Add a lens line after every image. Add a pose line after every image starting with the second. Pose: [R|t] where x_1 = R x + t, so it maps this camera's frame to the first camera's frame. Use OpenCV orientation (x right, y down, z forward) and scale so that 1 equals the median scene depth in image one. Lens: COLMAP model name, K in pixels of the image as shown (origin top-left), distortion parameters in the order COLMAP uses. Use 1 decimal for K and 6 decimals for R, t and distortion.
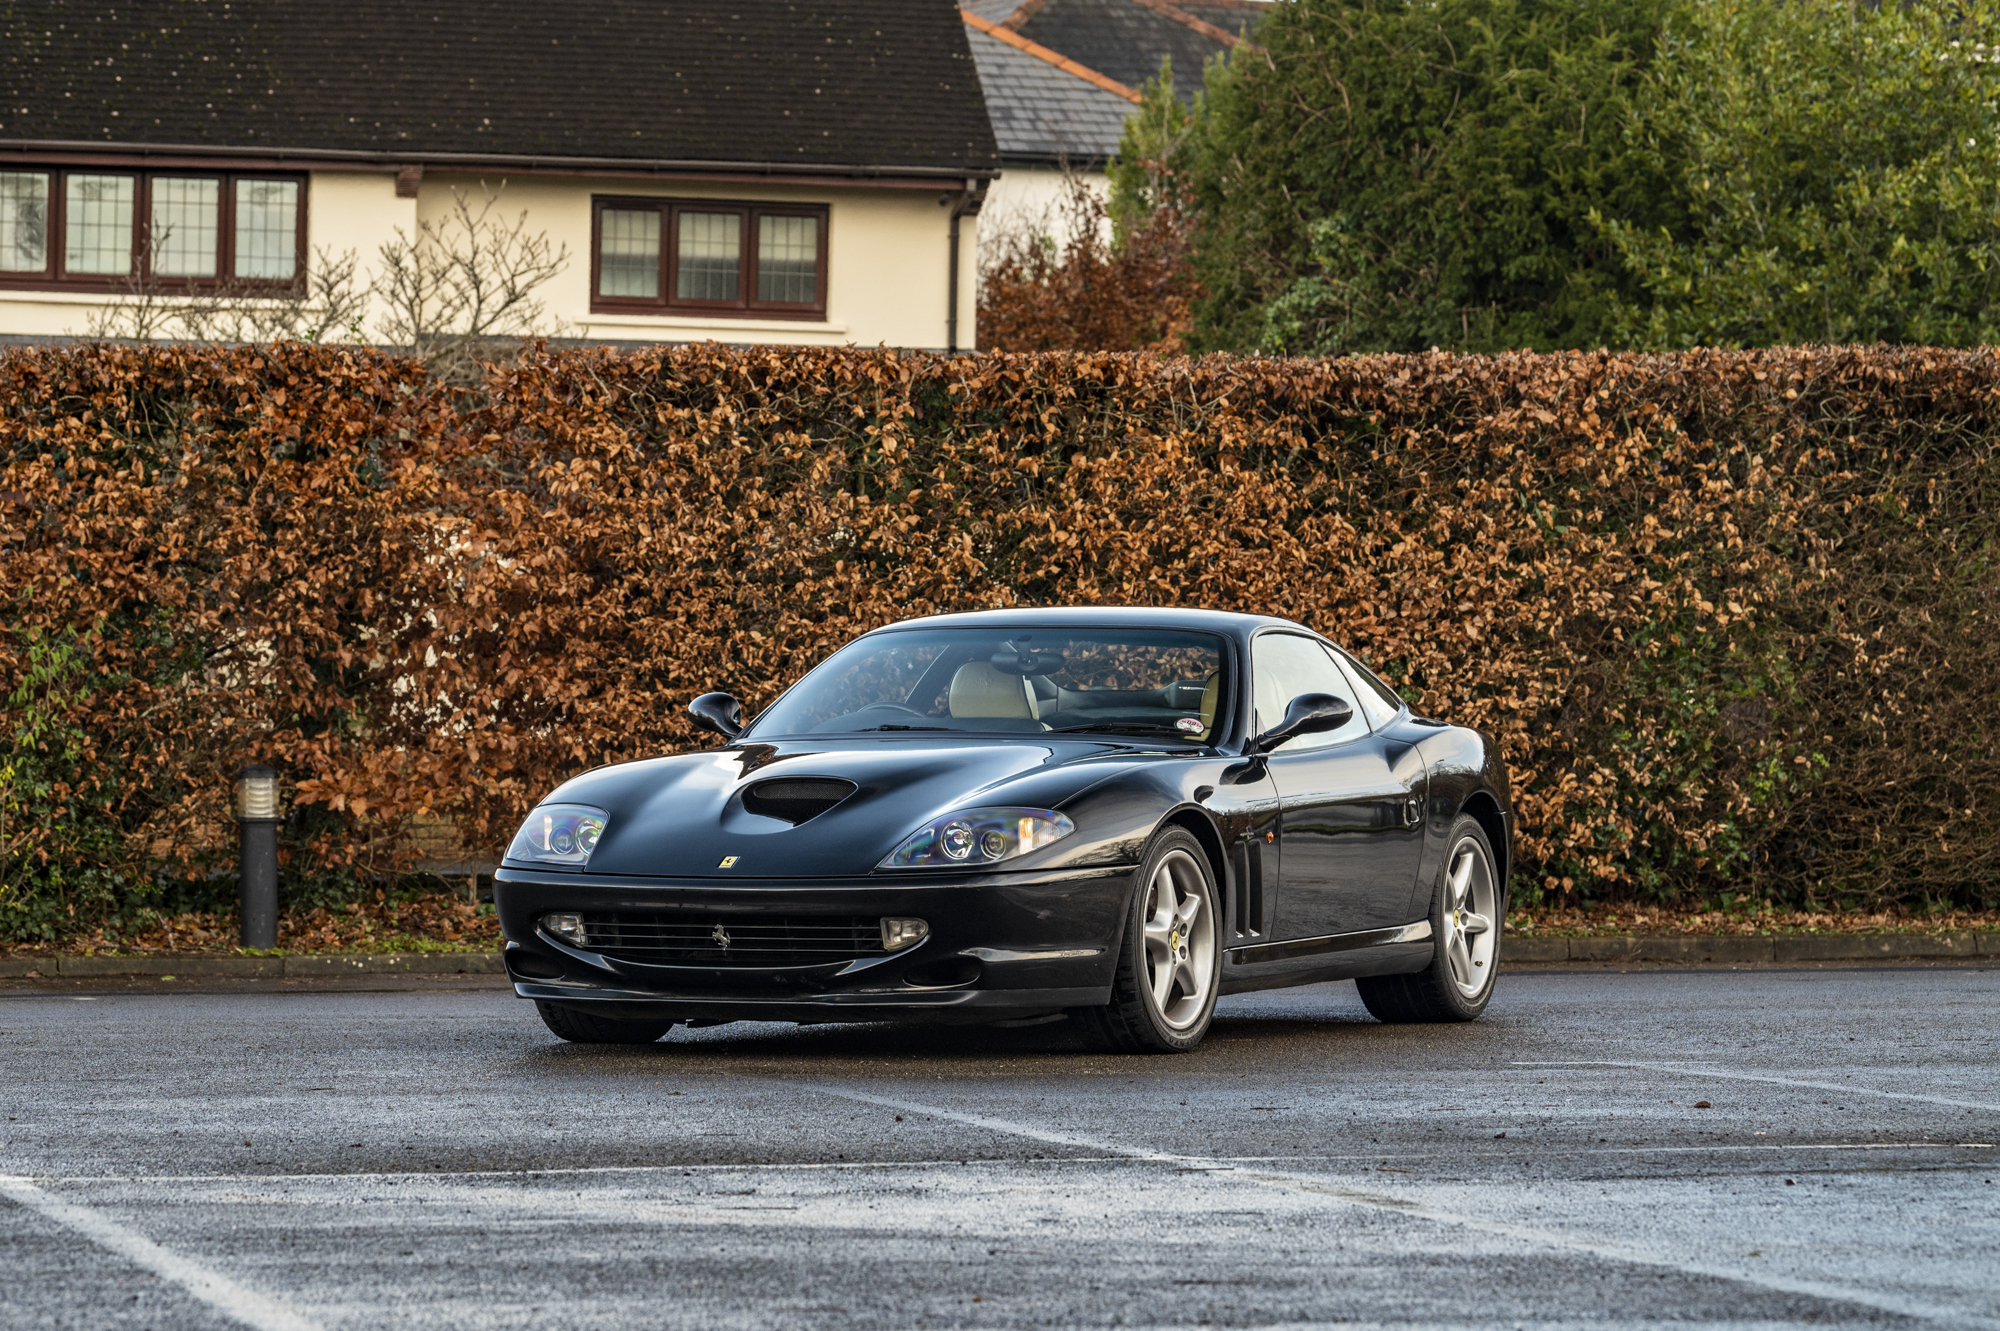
lens RADIAL K [[9823.9, 0, 1000.0], [0, 9823.9, 665.5], [0, 0, 1]] dist [0.135198, 13.501753]
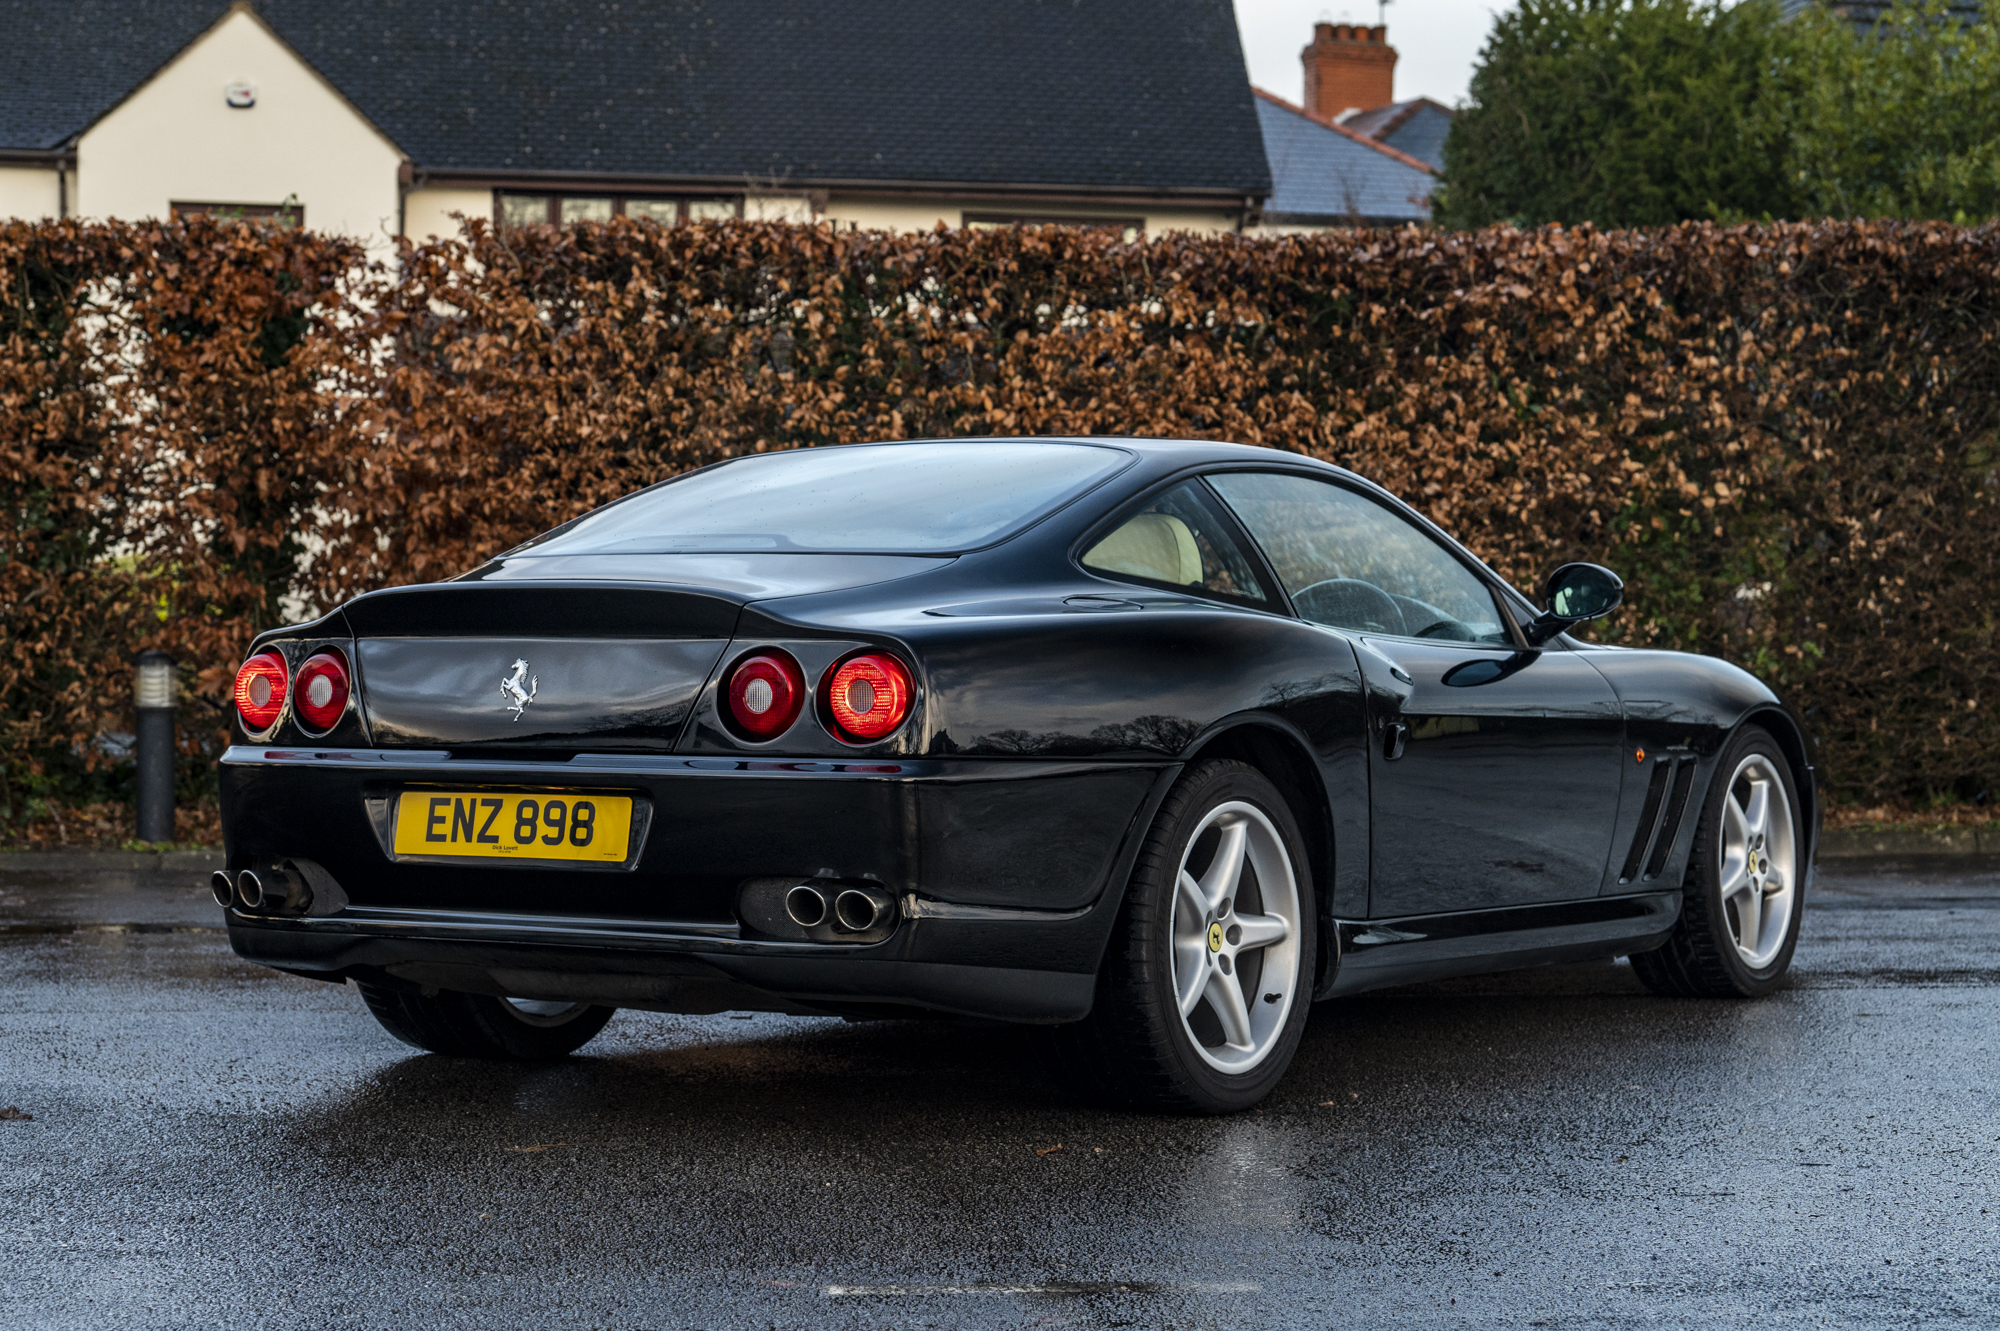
lens RADIAL K [[4615.8, 0, 924.9], [0, 4615.8, 667.5], [0, 0, 1]] dist [0.092142, -0.072049]
pose [[0.989394, 0.002992, -0.145229, 0.064212], [-0.000313, 0.999829, 0.018470, 0.003121], [0.145260, -0.018229, 0.989226, 0.549125]]
